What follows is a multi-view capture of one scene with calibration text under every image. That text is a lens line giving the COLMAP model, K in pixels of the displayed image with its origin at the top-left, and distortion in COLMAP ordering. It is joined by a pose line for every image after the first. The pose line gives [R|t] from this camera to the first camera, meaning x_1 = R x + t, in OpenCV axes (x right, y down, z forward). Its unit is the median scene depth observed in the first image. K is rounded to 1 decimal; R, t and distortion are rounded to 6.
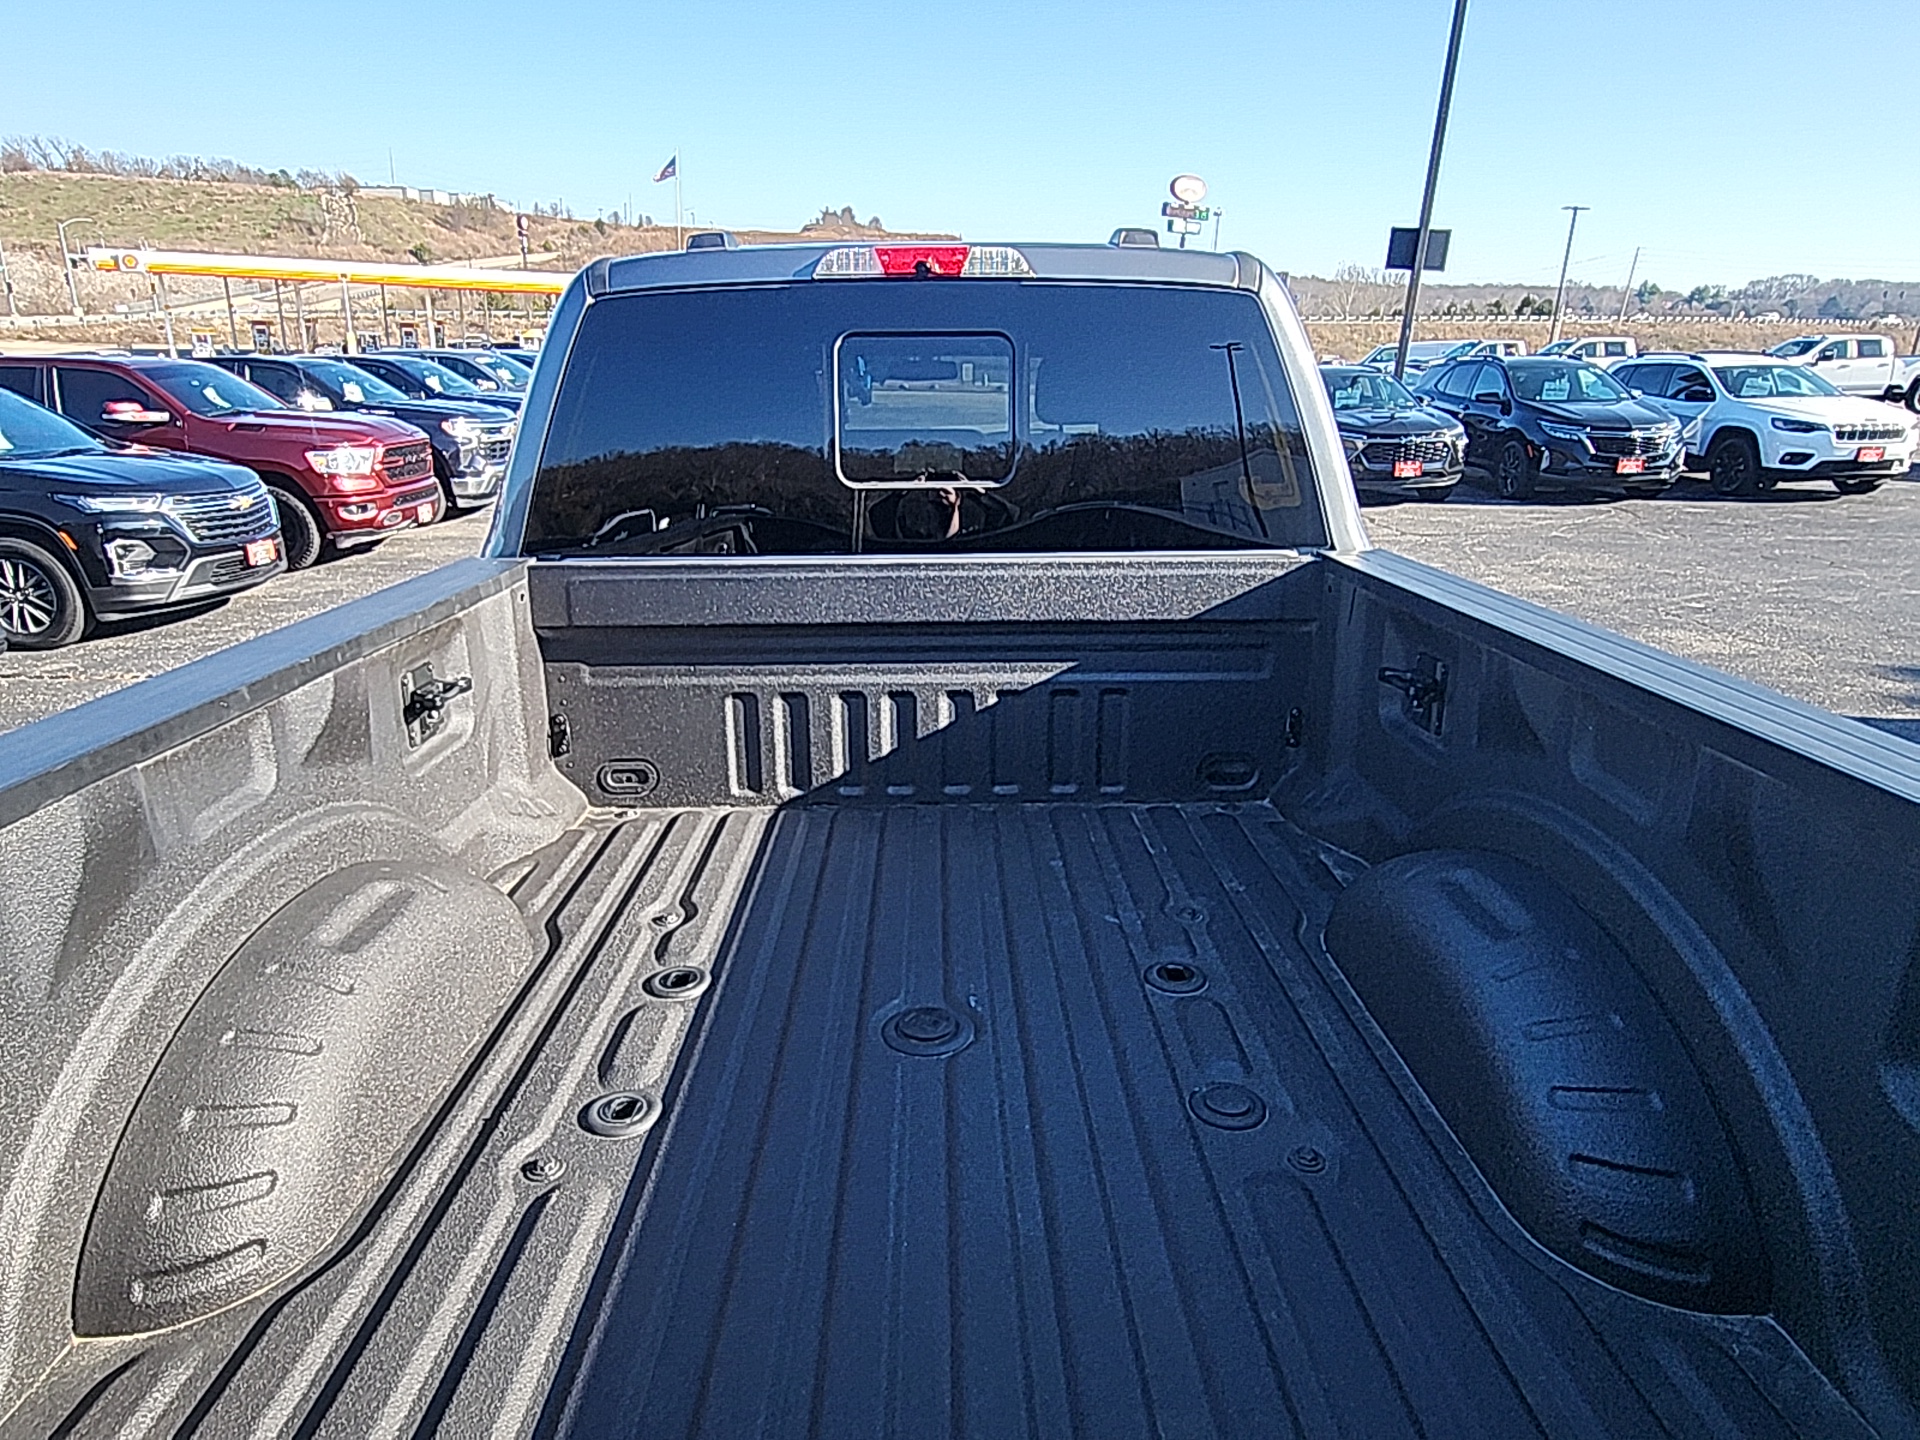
lens RADIAL K [[1148.4, 0, 939.9], [0, 1148.4, 719.0], [0, 0, 1]] dist [0.005675, -0.000293]
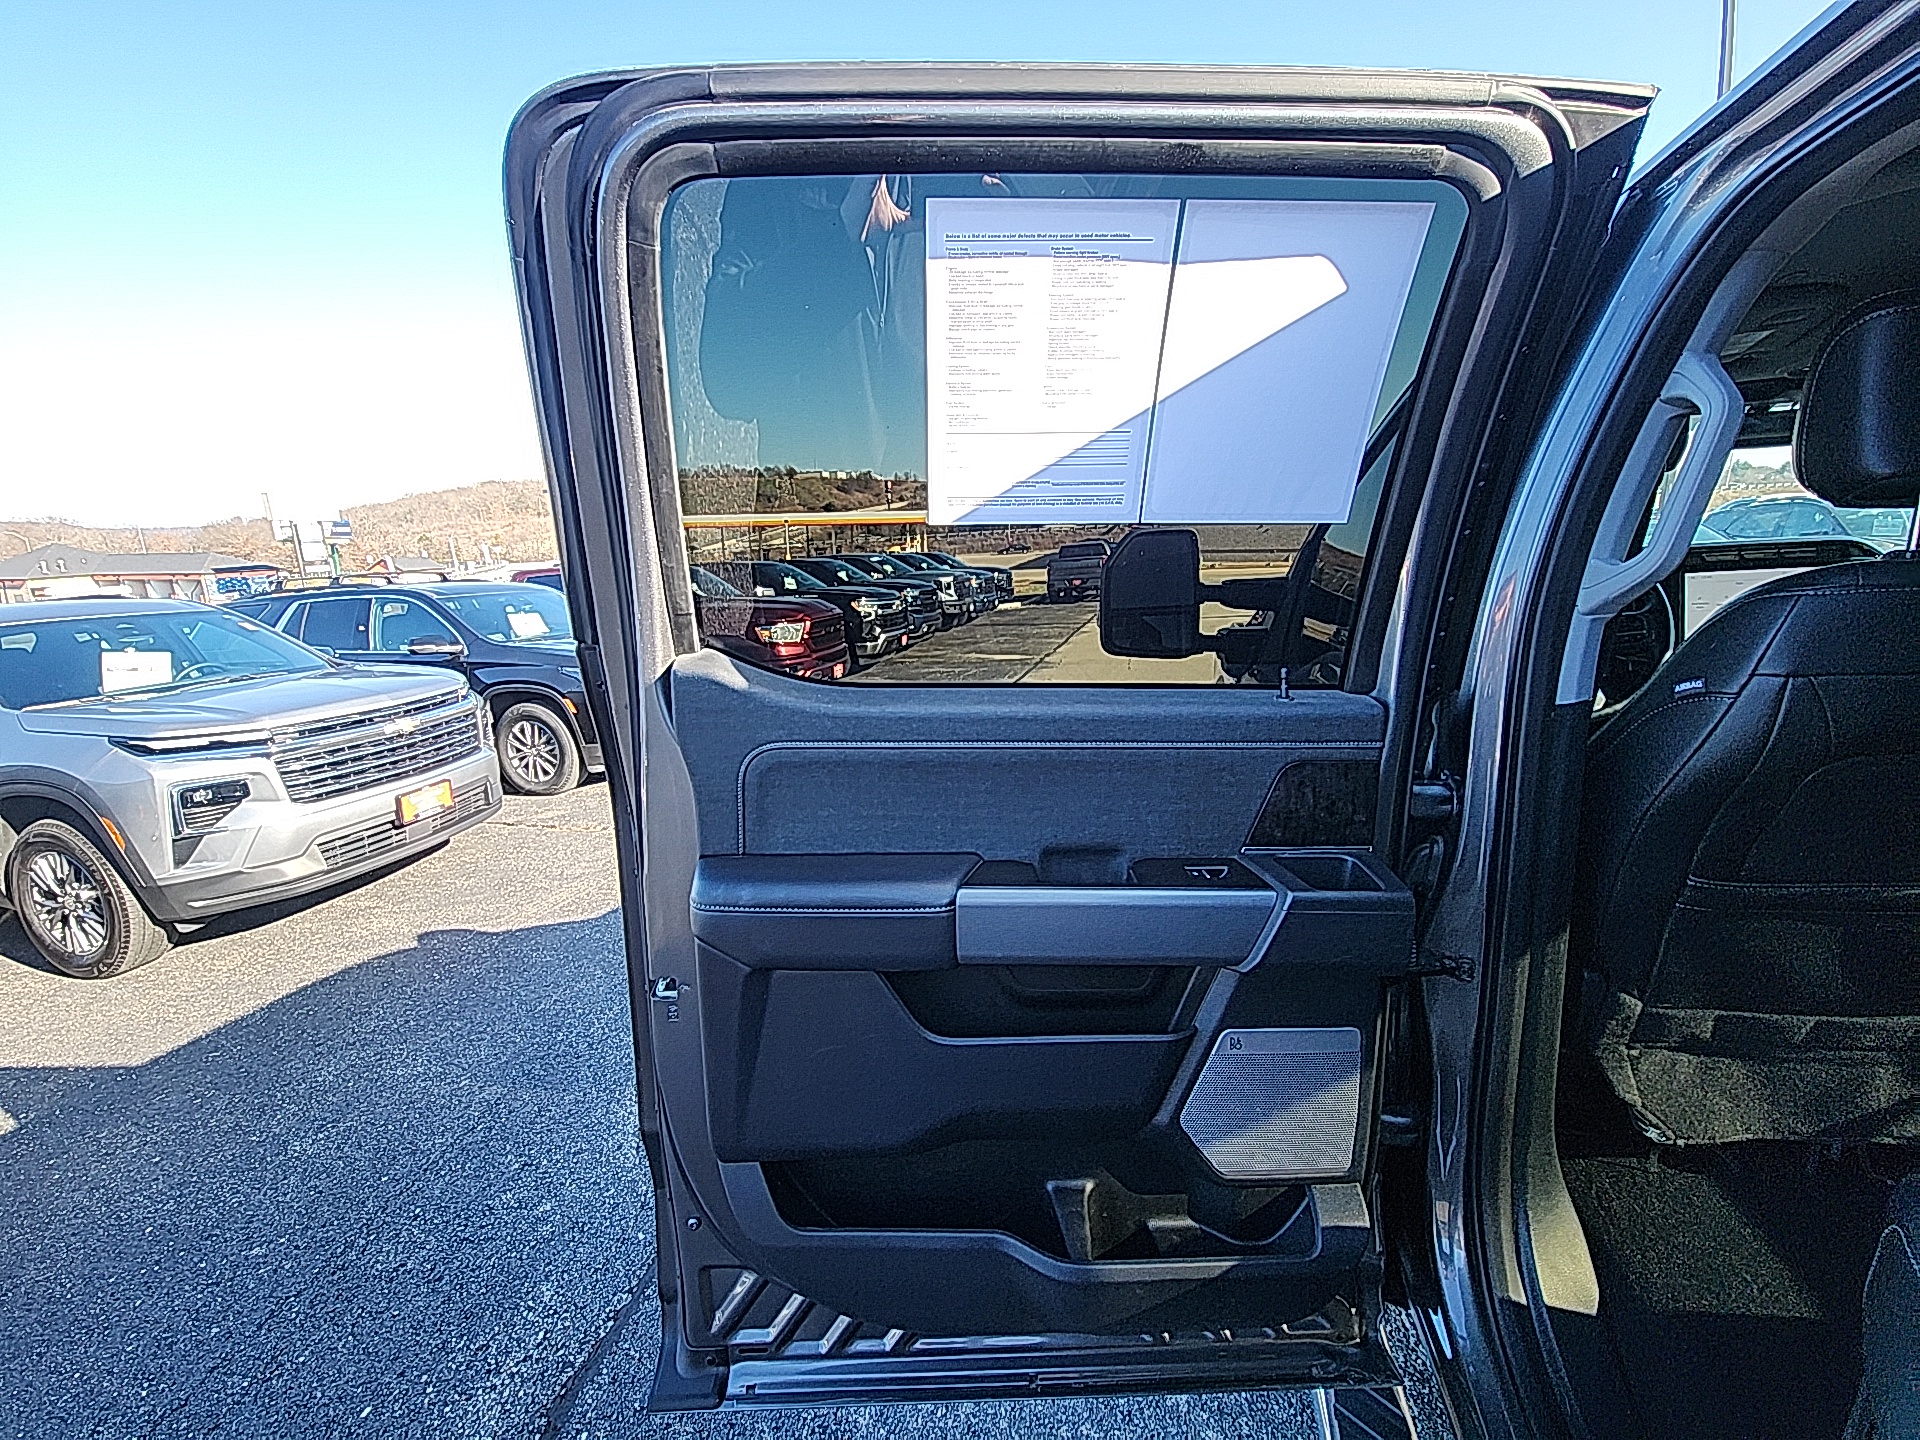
lens RADIAL K [[775.7, 0, 950.7], [0, 775.7, 703.1], [0, 0, 1]] dist [0.002711, -0.000300]
pose [[0.967572, -0.010453, -0.252377, -0.096139], [-0.019506, 0.993068, -0.115912, -0.040394], [0.251839, 0.117076, 0.960661, 0.182800]]
